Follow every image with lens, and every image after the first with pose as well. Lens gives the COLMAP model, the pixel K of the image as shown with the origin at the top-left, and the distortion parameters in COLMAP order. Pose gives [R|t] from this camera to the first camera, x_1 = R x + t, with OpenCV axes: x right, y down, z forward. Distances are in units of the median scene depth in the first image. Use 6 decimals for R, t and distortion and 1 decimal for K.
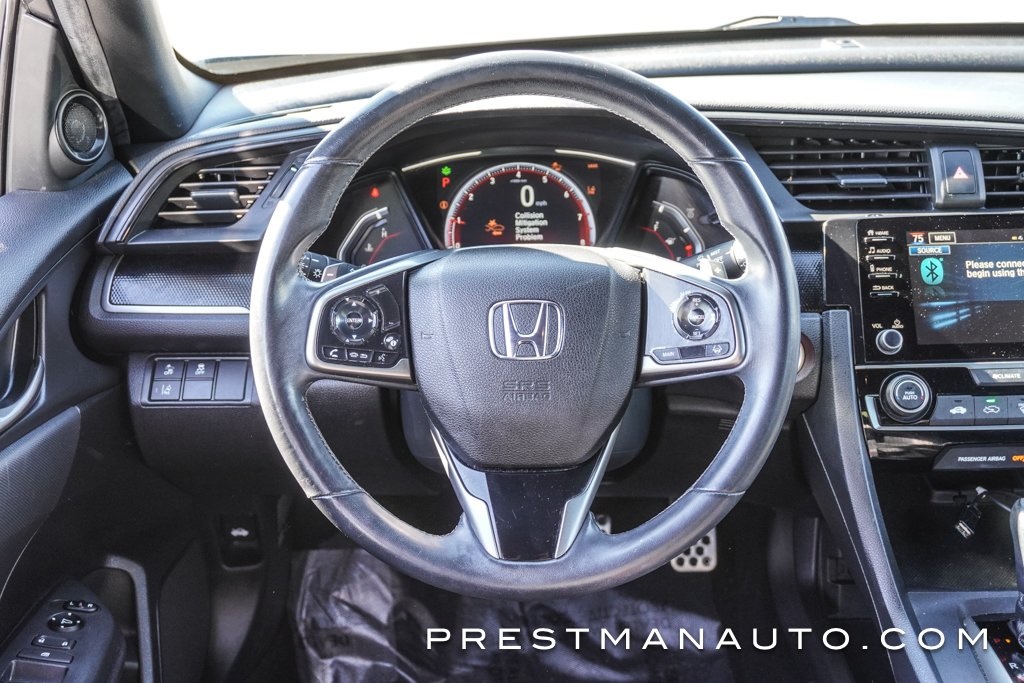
lens RADIAL K [[1310.9, 0, 510.3], [0, 1310.9, 347.4], [0, 0, 1]] dist [0.030093, 0.000000]
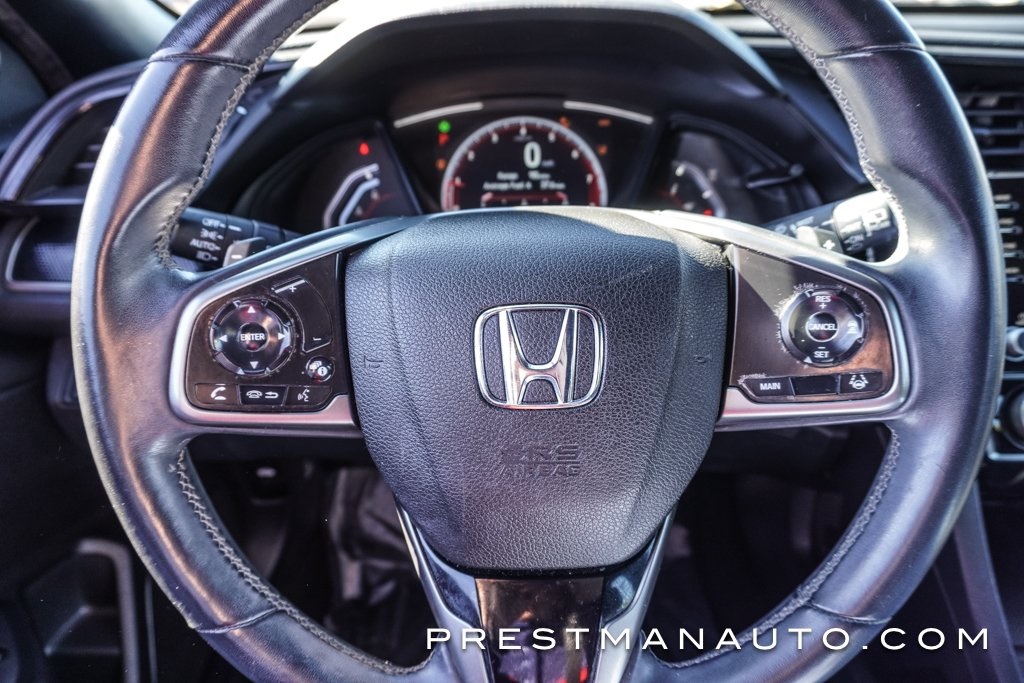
lens RADIAL K [[704.1, 0, 516.1], [0, 704.1, 350.2], [0, 0, 1]] dist [-0.014191, 0.016605]
pose [[0.999962, 0.006747, 0.005533, -0.000256], [-0.007369, 0.992576, 0.121404, -0.040168], [-0.004673, -0.121440, 0.992588, 0.502548]]
